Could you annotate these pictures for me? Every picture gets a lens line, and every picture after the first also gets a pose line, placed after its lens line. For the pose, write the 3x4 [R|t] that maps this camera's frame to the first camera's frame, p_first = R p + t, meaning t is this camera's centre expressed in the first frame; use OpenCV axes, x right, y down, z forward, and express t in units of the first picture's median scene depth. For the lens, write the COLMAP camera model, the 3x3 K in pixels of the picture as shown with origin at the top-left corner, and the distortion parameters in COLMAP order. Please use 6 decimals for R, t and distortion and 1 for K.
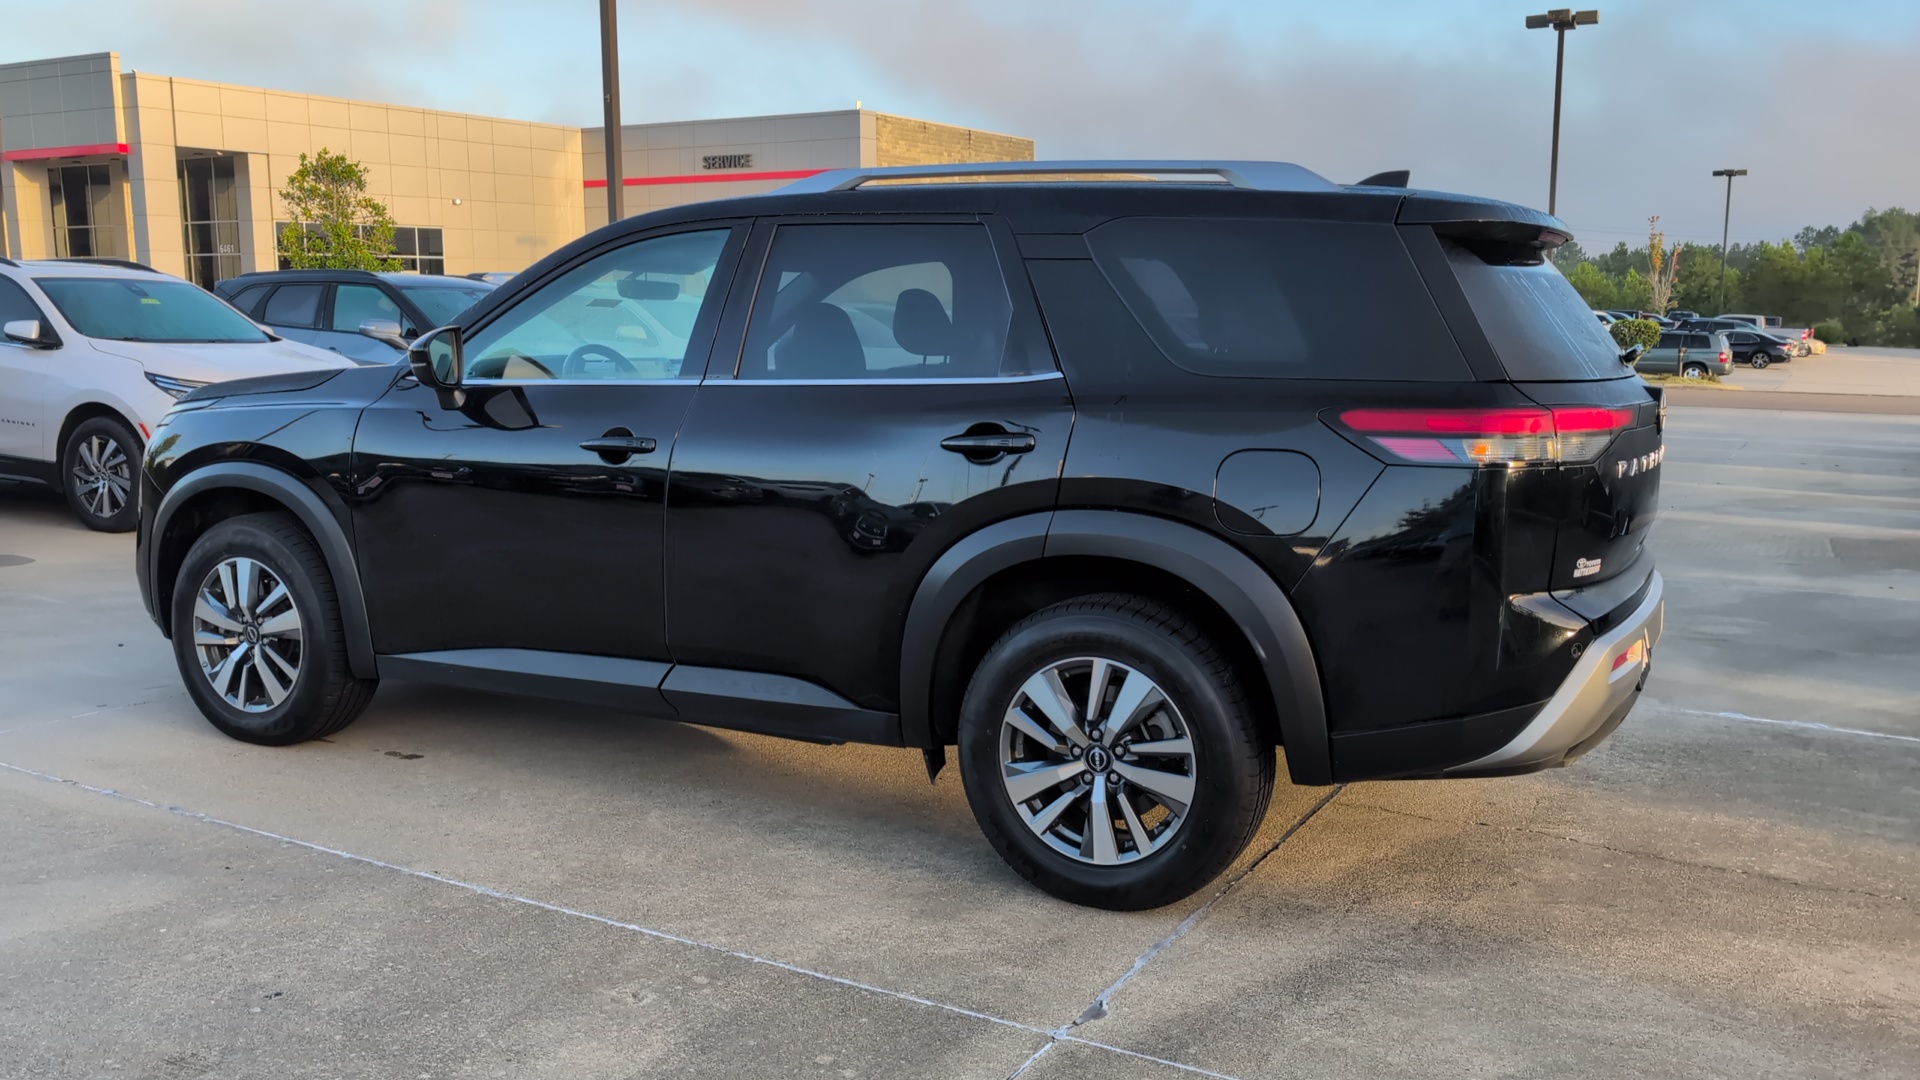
lens RADIAL K [[1626.2, 0, 960.0], [0, 1626.2, 540.0], [0, 0, 1]] dist [0.014476, -0.001620]
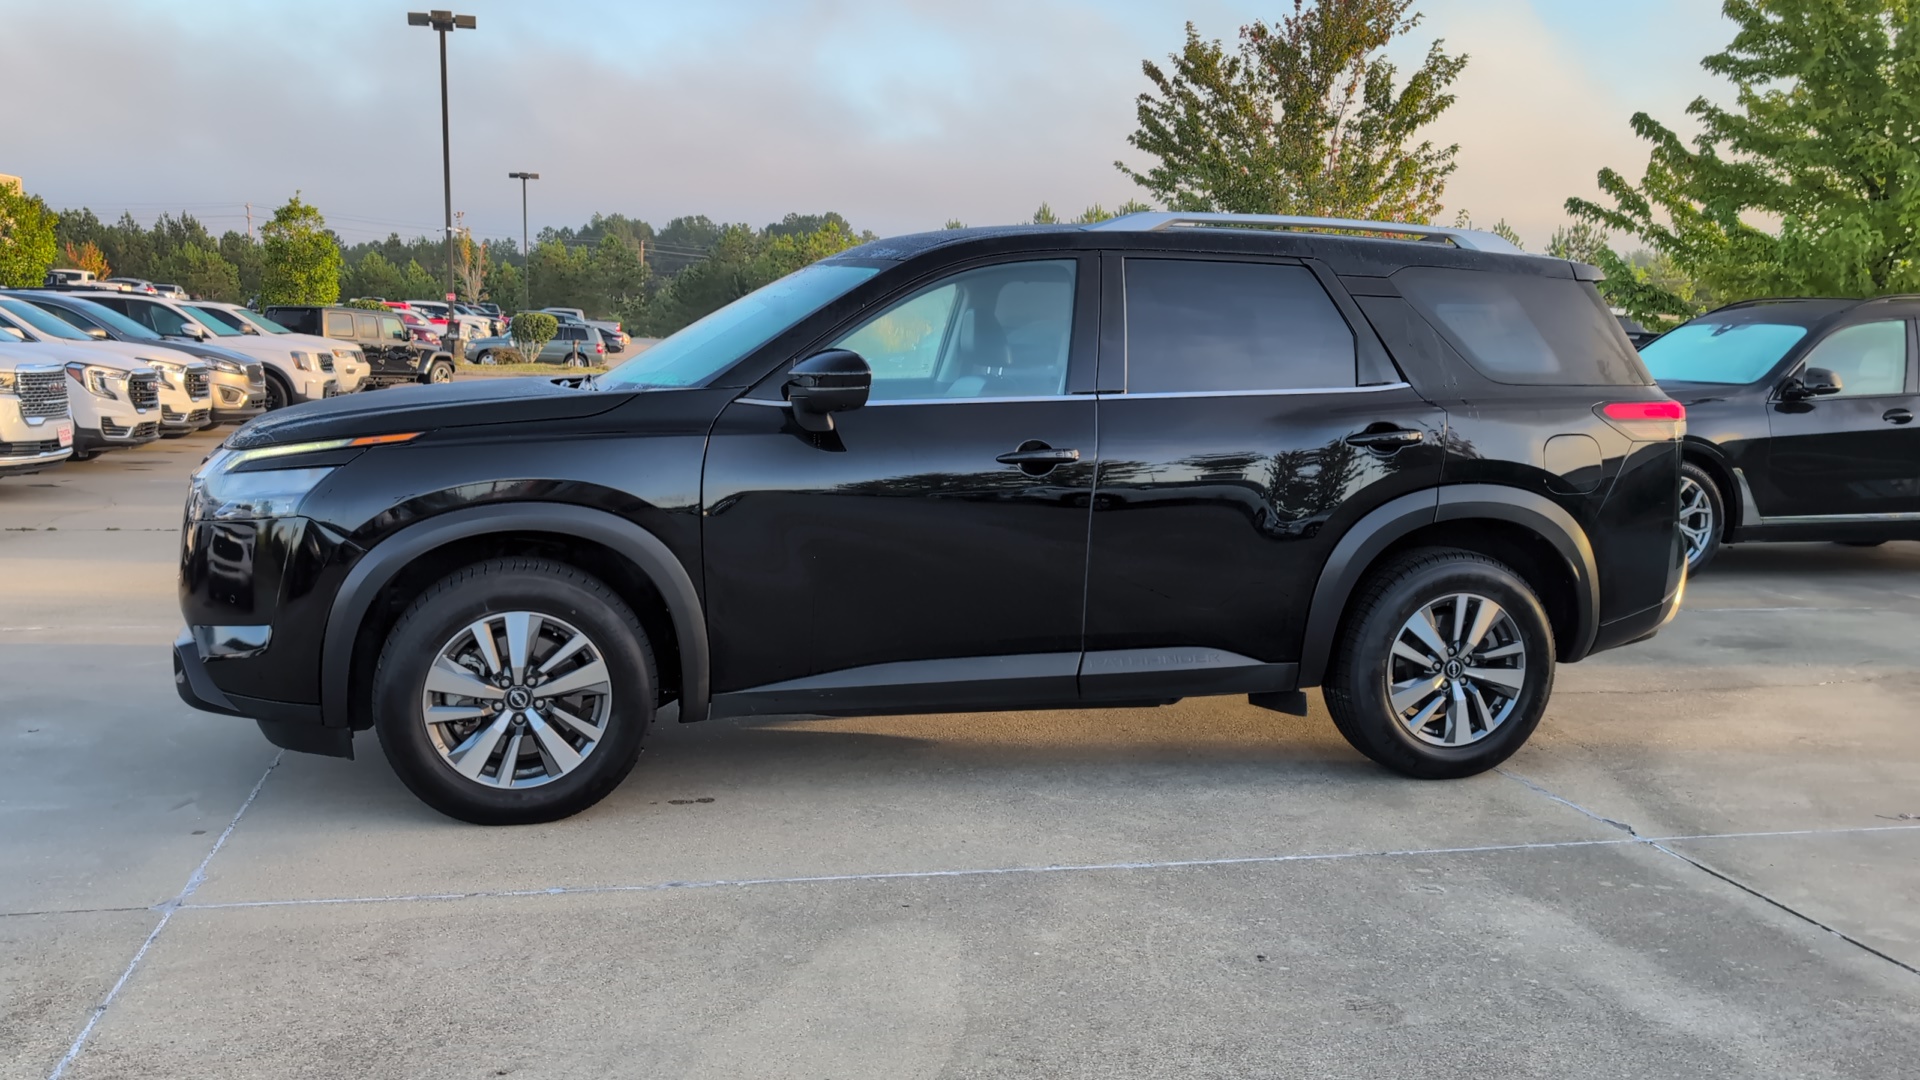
lens RADIAL K [[1626.2, 0, 960.0], [0, 1626.2, 540.0], [0, 0, 1]] dist [0.014476, -0.001620]
pose [[0.747320, -0.082262, 0.659353, -0.950457], [0.077874, 0.996312, 0.036038, -0.045456], [-0.659885, 0.024415, 0.750970, 0.217689]]
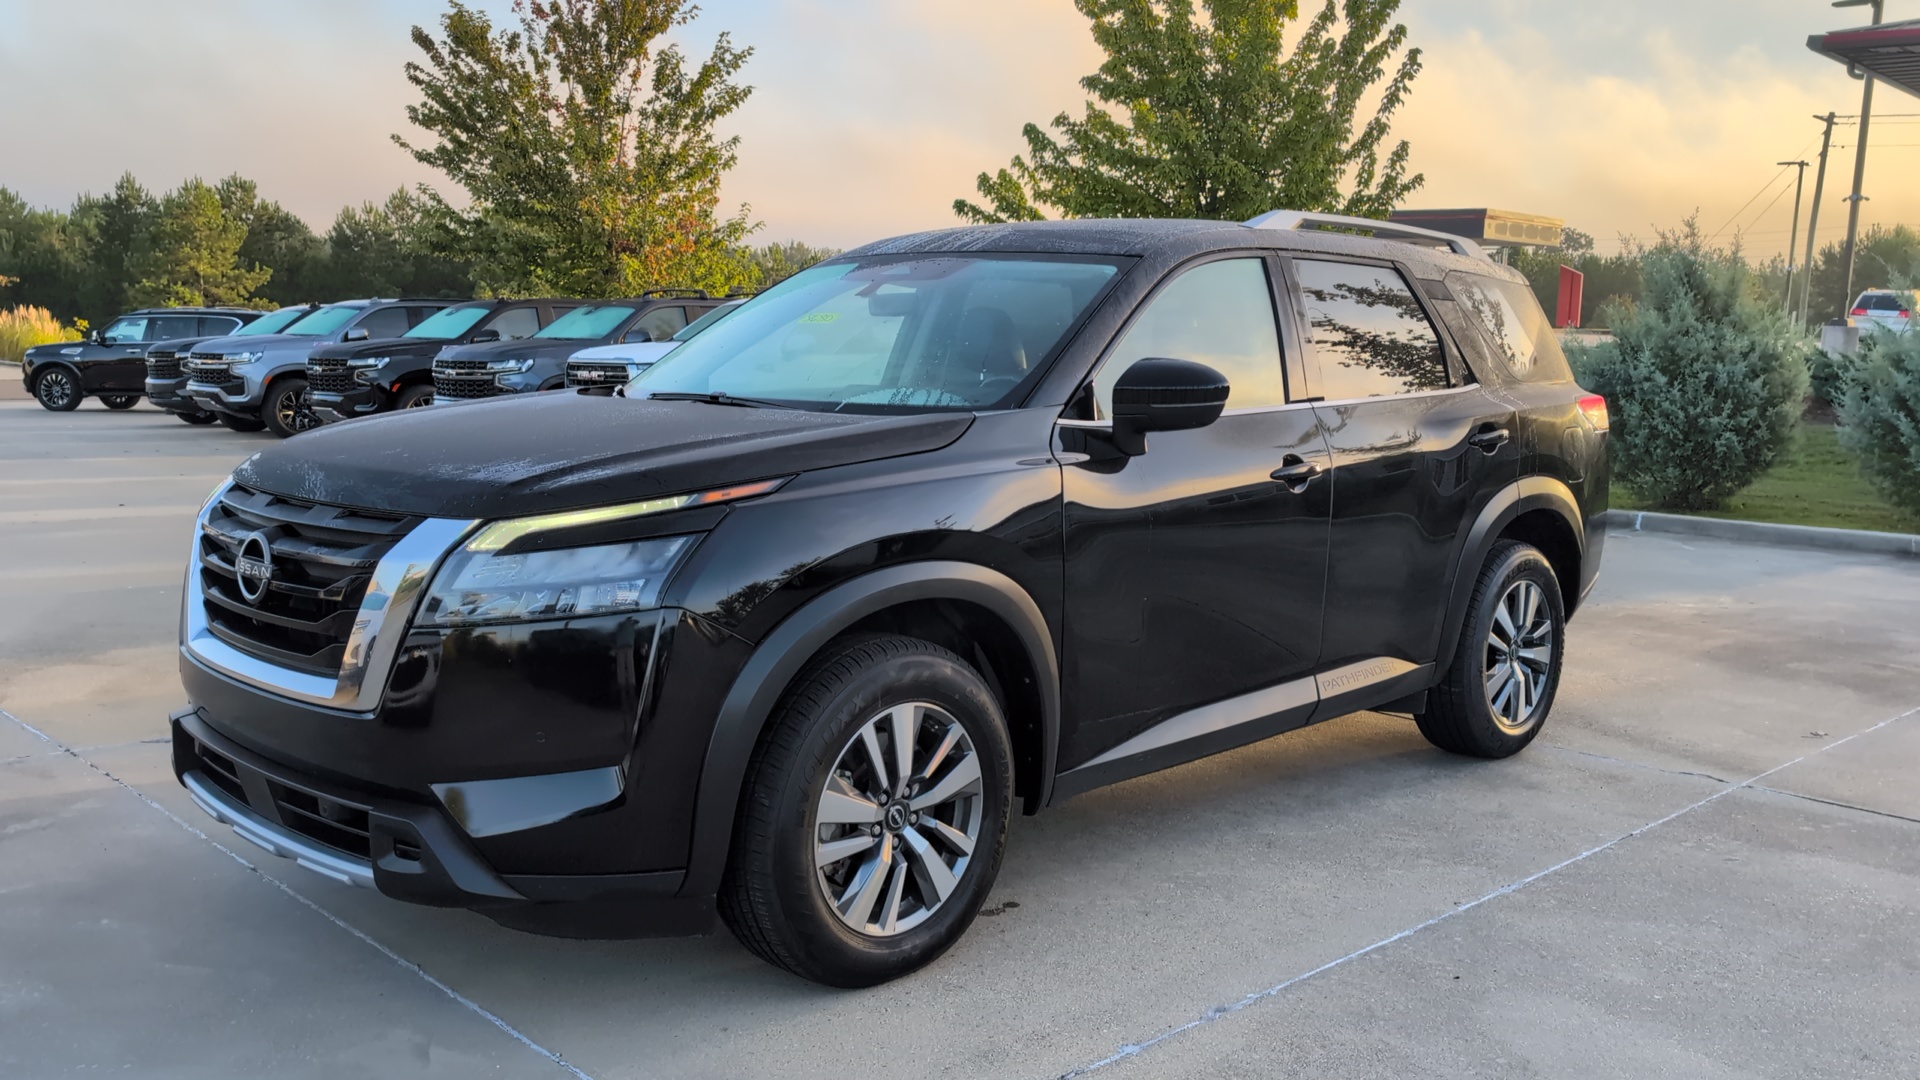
lens RADIAL K [[1626.2, 0, 960.0], [0, 1626.2, 540.0], [0, 0, 1]] dist [0.014476, -0.001620]
pose [[0.291243, -0.125983, 0.948317, -1.210581], [0.112993, 0.988882, 0.096670, -0.135048], [-0.949953, 0.078999, 0.302240, 0.879312]]
